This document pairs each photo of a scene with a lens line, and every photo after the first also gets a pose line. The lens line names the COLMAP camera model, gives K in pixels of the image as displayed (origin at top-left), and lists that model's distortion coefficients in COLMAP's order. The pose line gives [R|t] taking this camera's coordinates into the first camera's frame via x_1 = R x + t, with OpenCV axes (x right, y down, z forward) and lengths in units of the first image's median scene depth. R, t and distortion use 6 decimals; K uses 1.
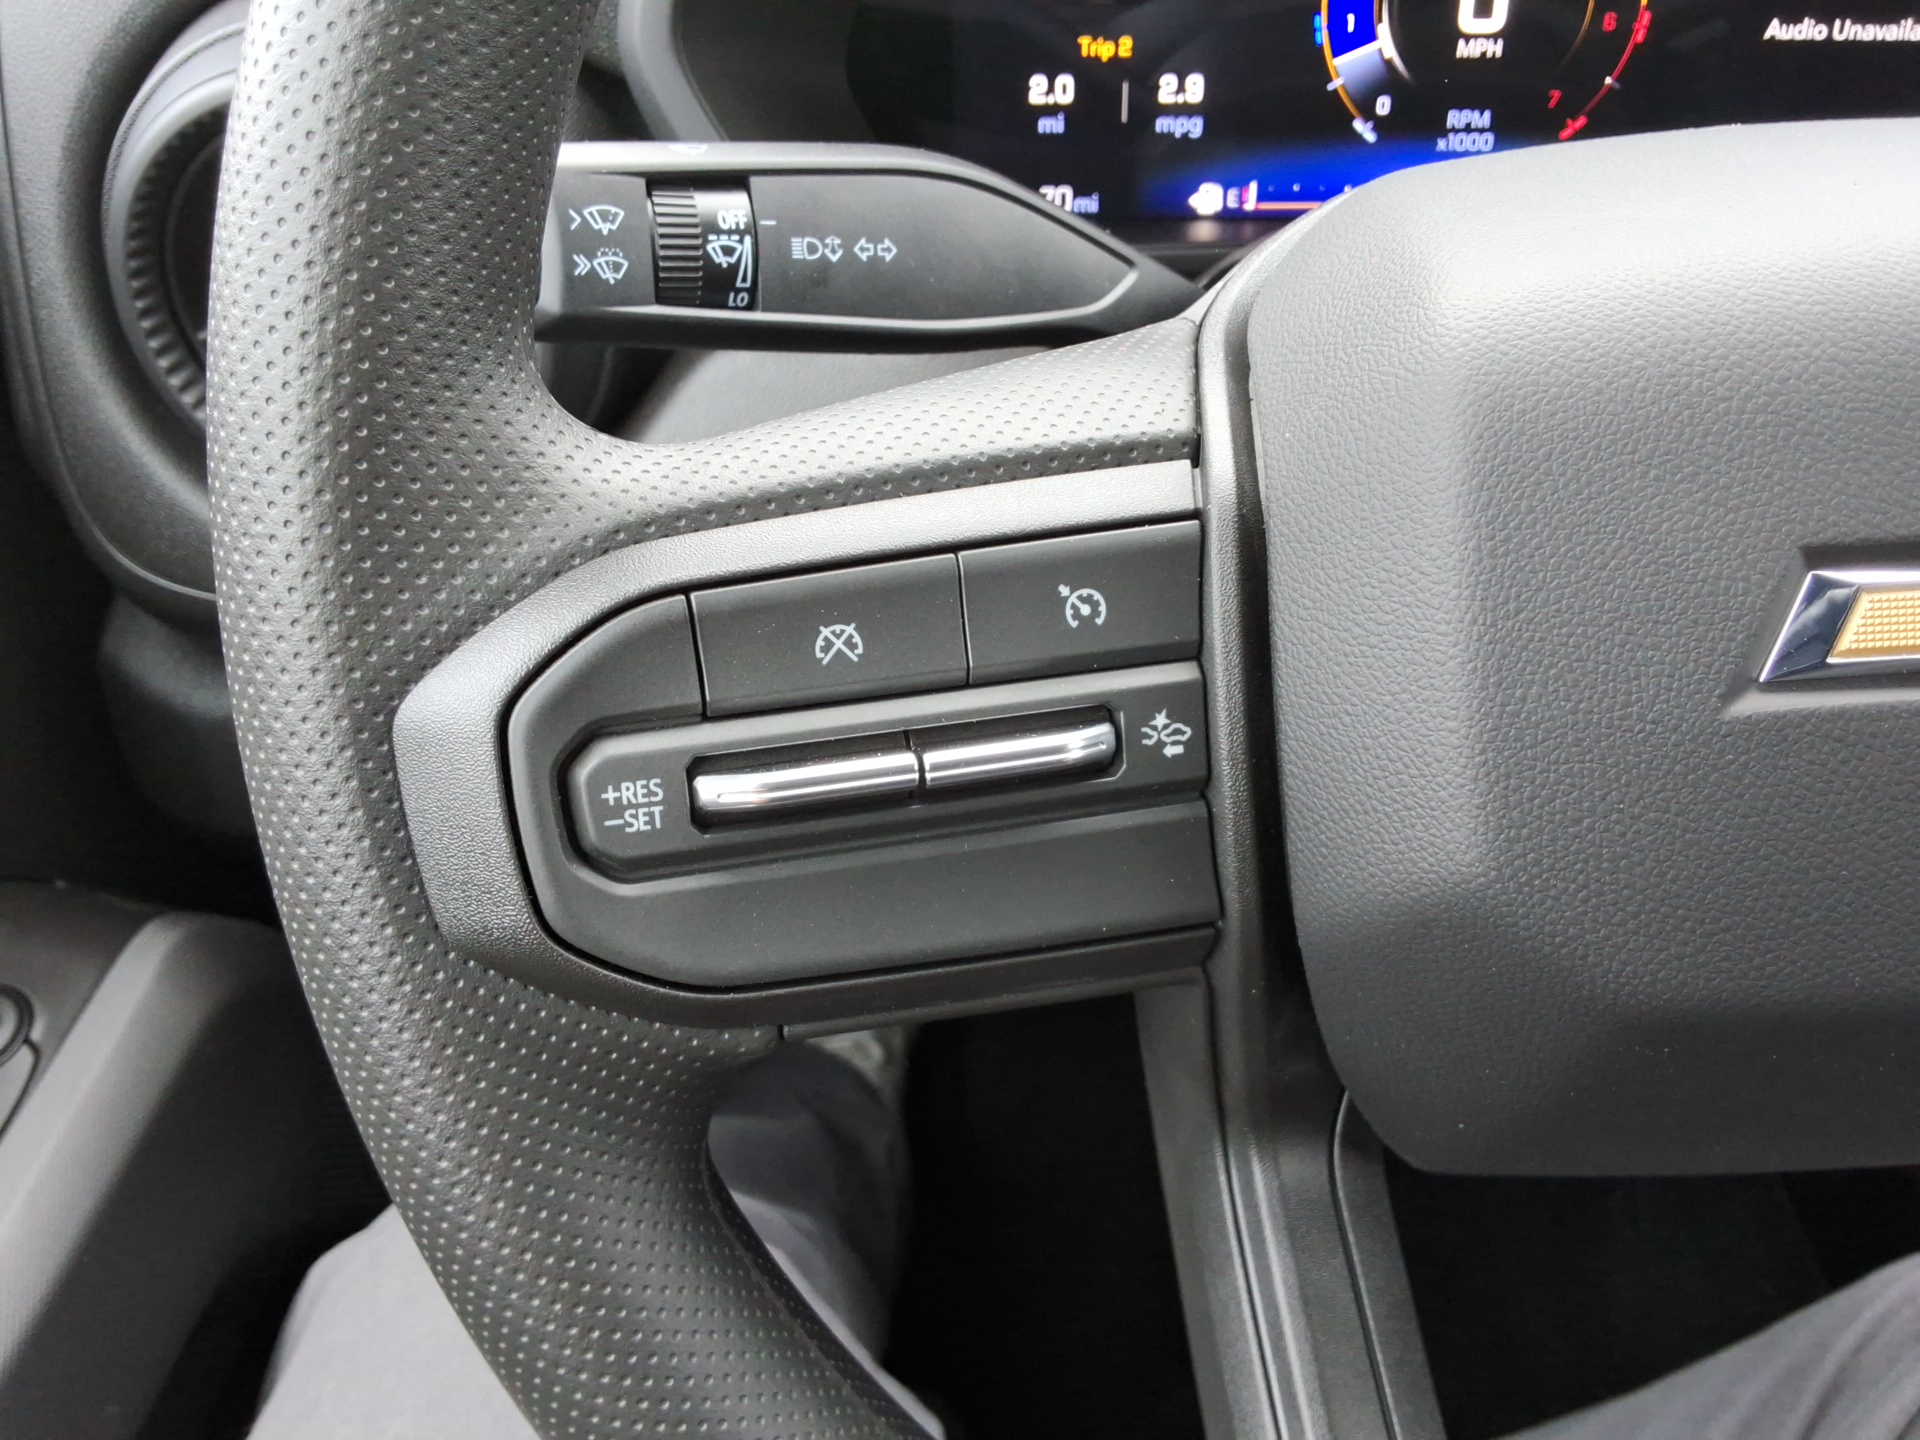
lens RADIAL K [[1537.7, 0, 961.8], [0, 1537.7, 715.4], [0, 0, 1]] dist [0.096006, -0.146778]
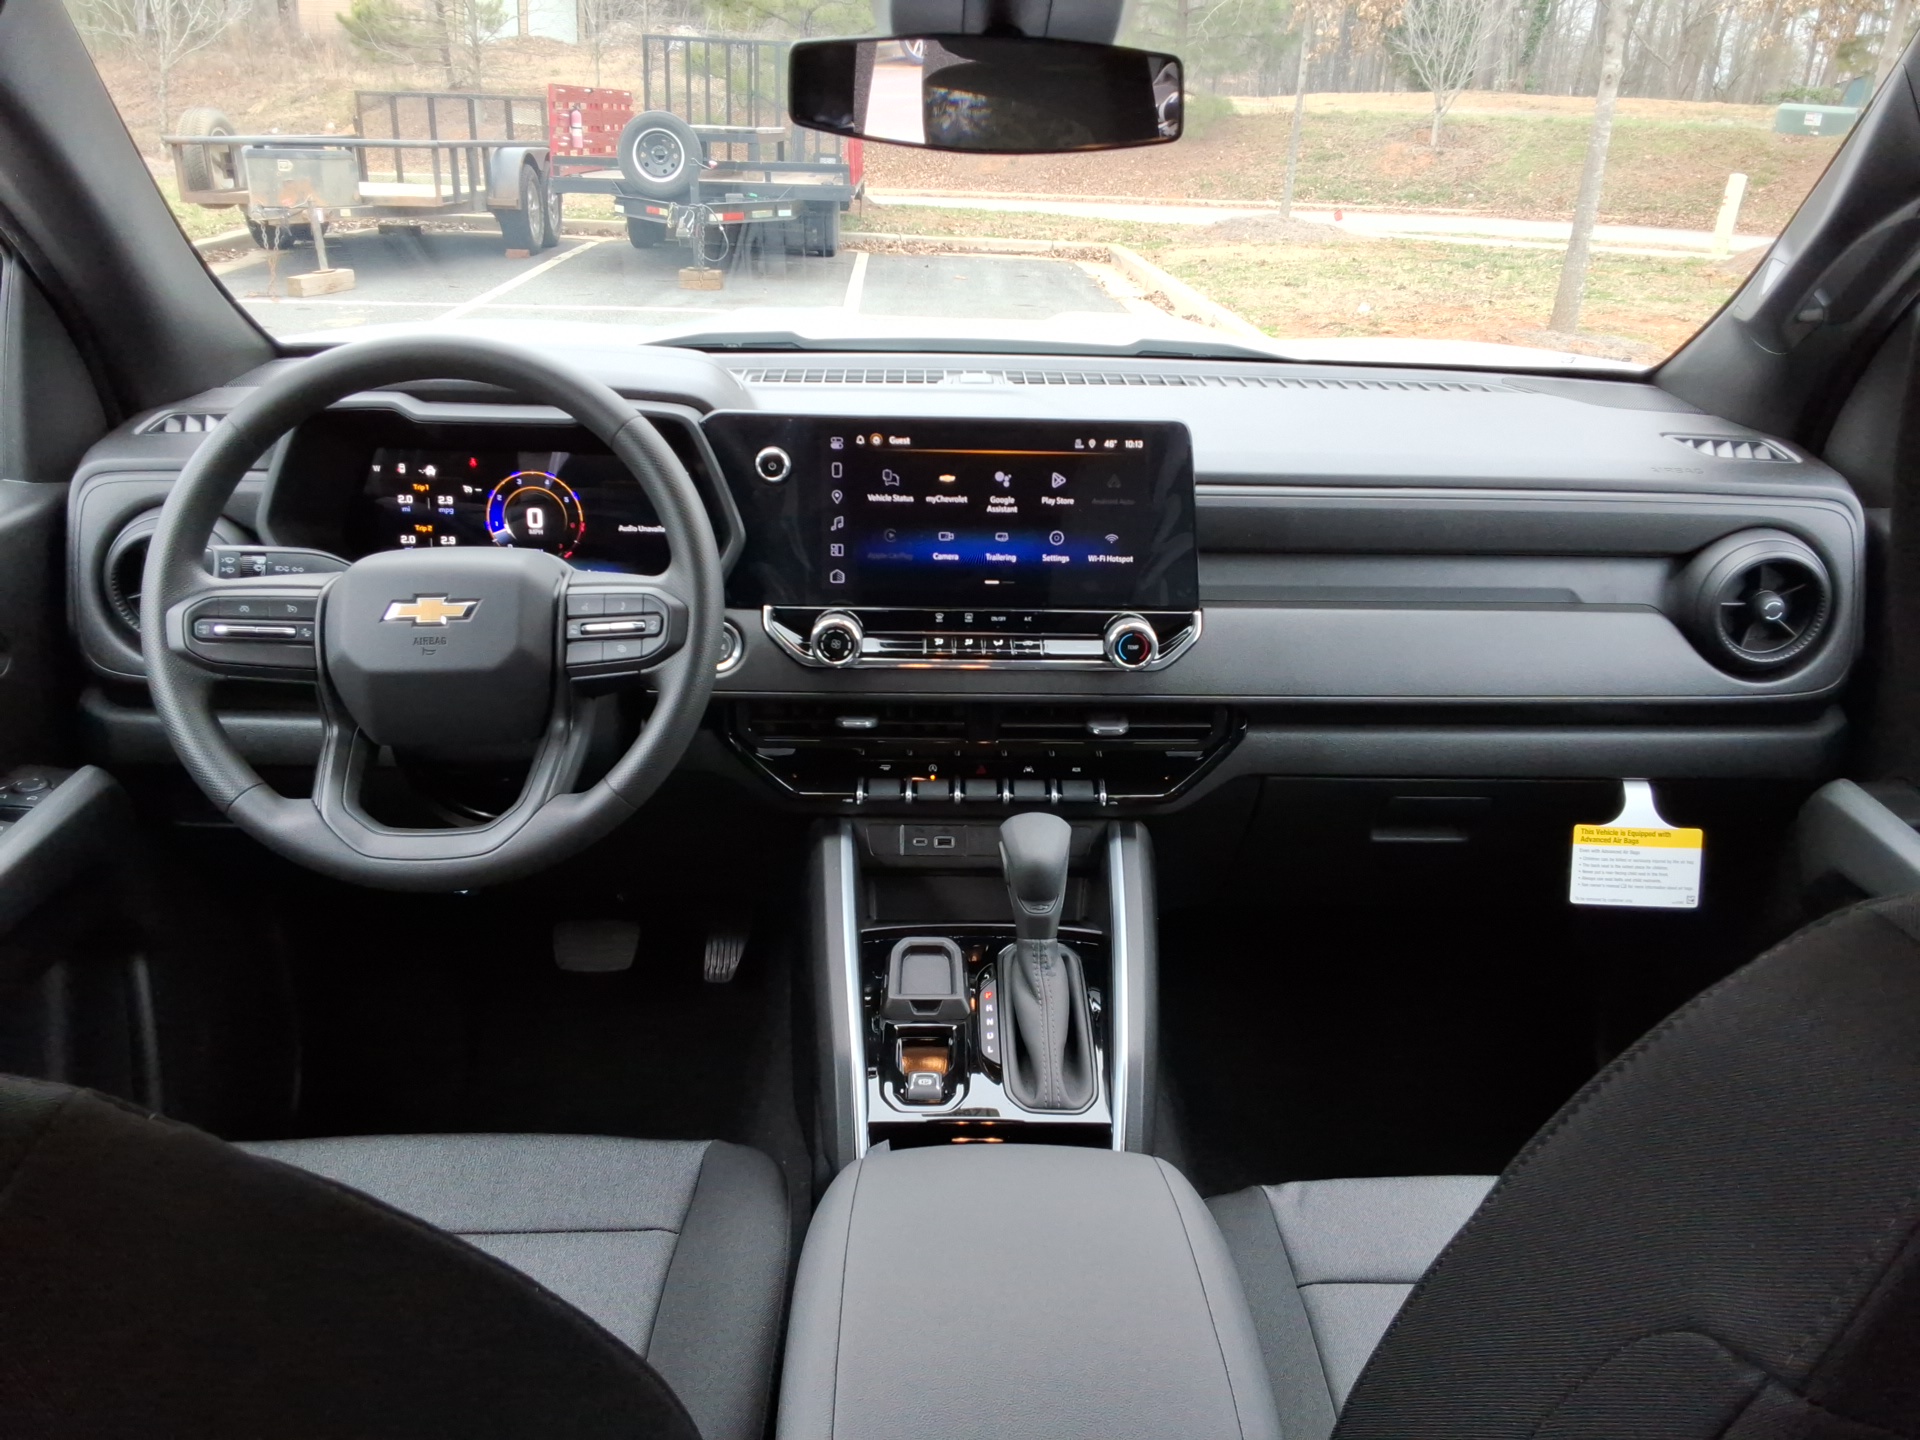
lens RADIAL K [[1537.7, 0, 996.8], [0, 1537.7, 695.8], [0, 0, 1]] dist [0.096006, -0.146778]
pose [[0.994450, 0.010095, 0.104728, 0.982530], [0.020226, 0.958479, -0.284444, 0.904959], [-0.103251, 0.284984, 0.952955, -2.240551]]
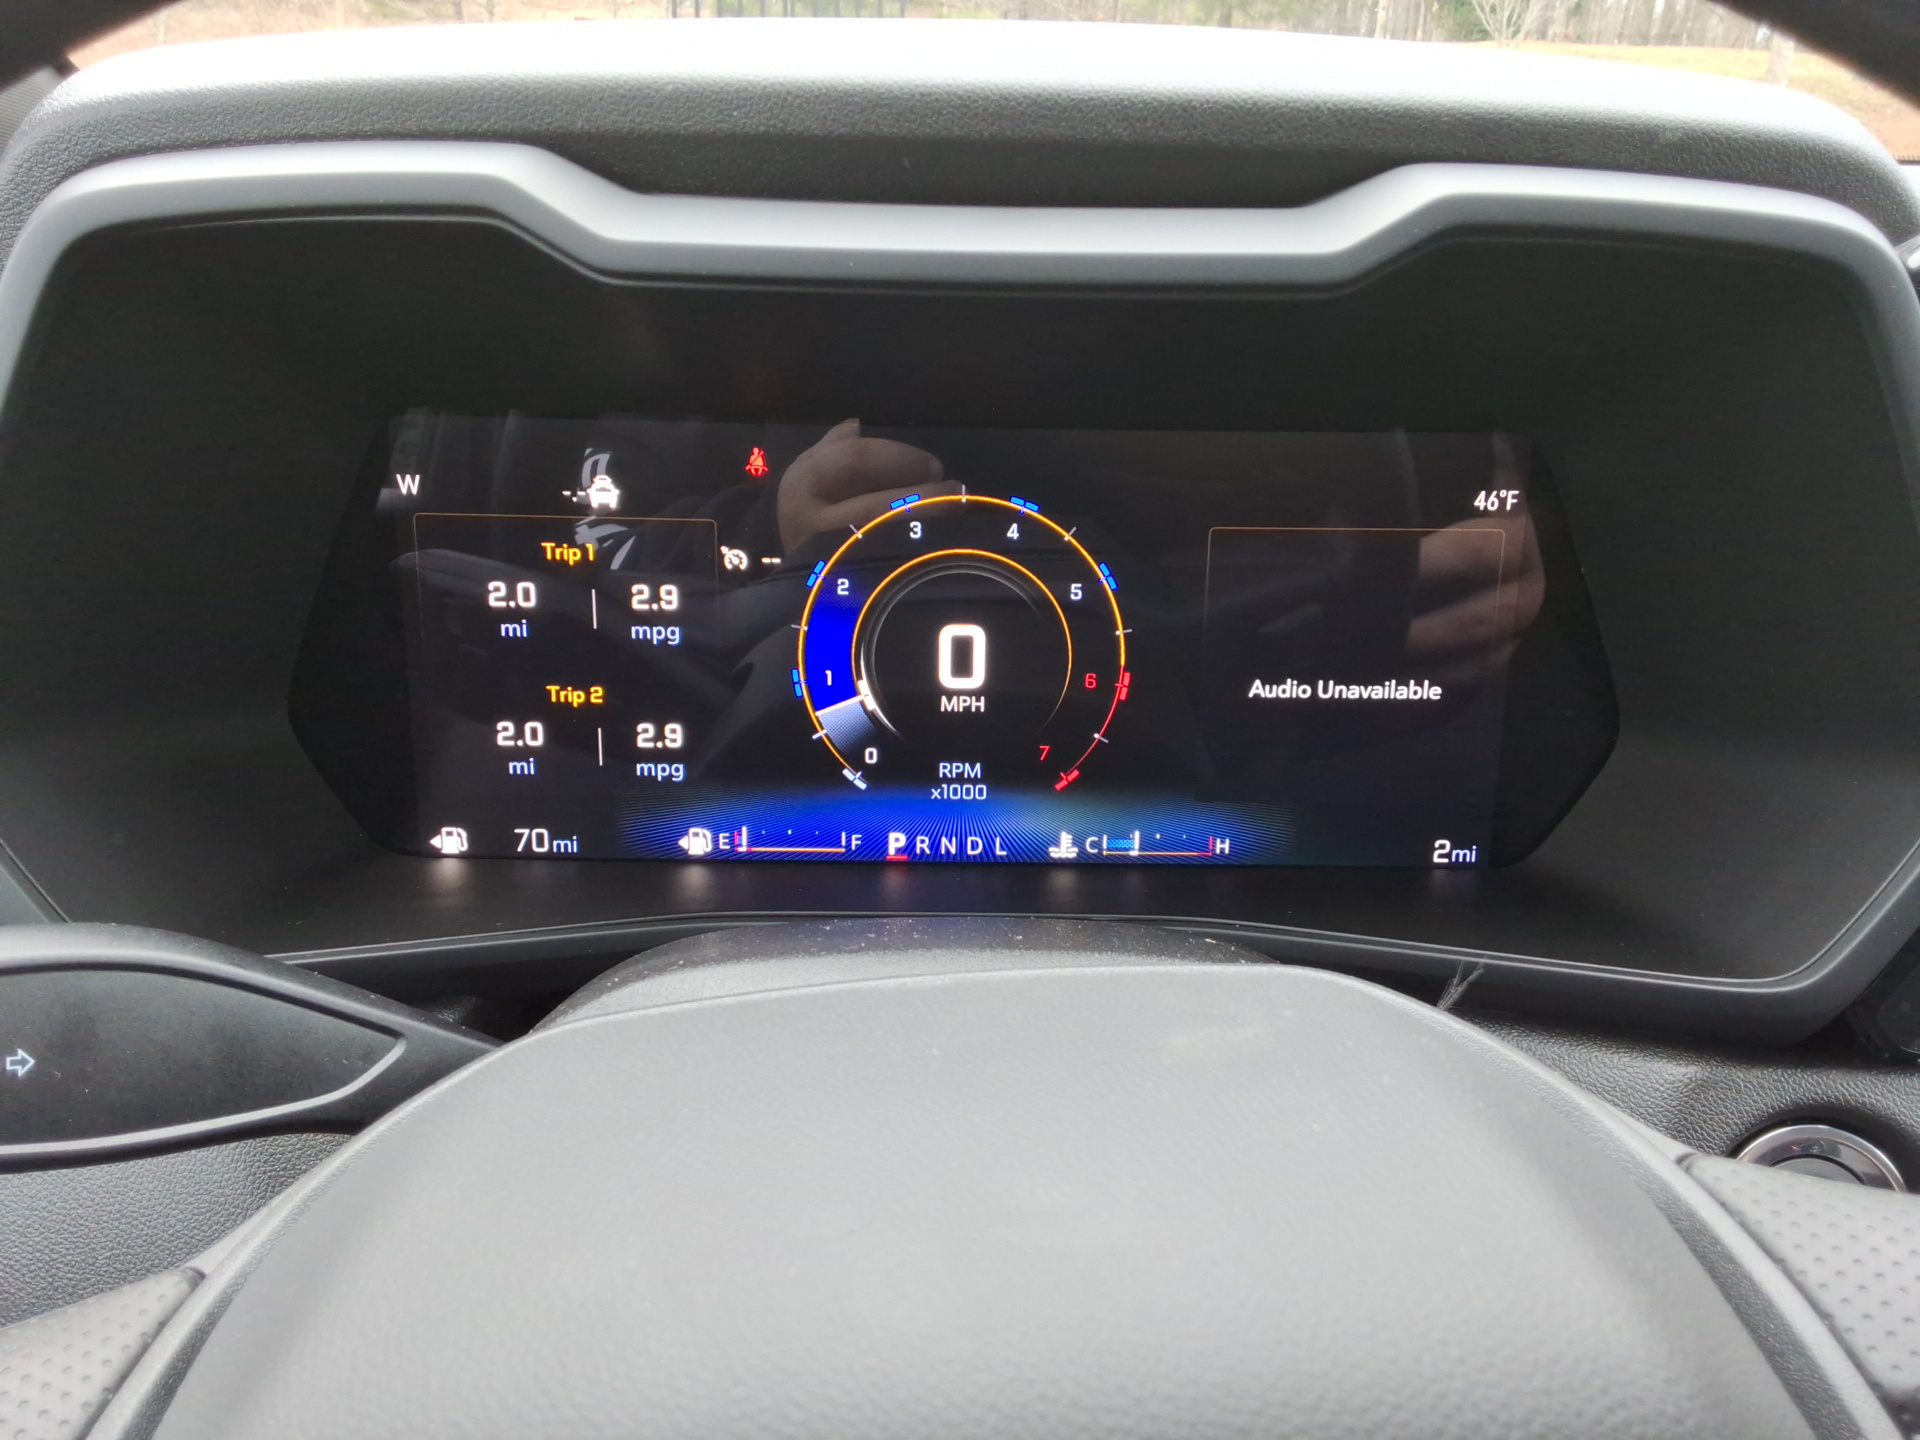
lens RADIAL K [[1537.7, 0, 968.1], [0, 1537.7, 712.3], [0, 0, 1]] dist [0.096006, -0.146778]
pose [[0.996786, 0.009027, 0.079602, 0.257560], [0.011854, 0.966075, -0.257990, -0.174009], [-0.079231, 0.258104, 0.962863, 0.077016]]
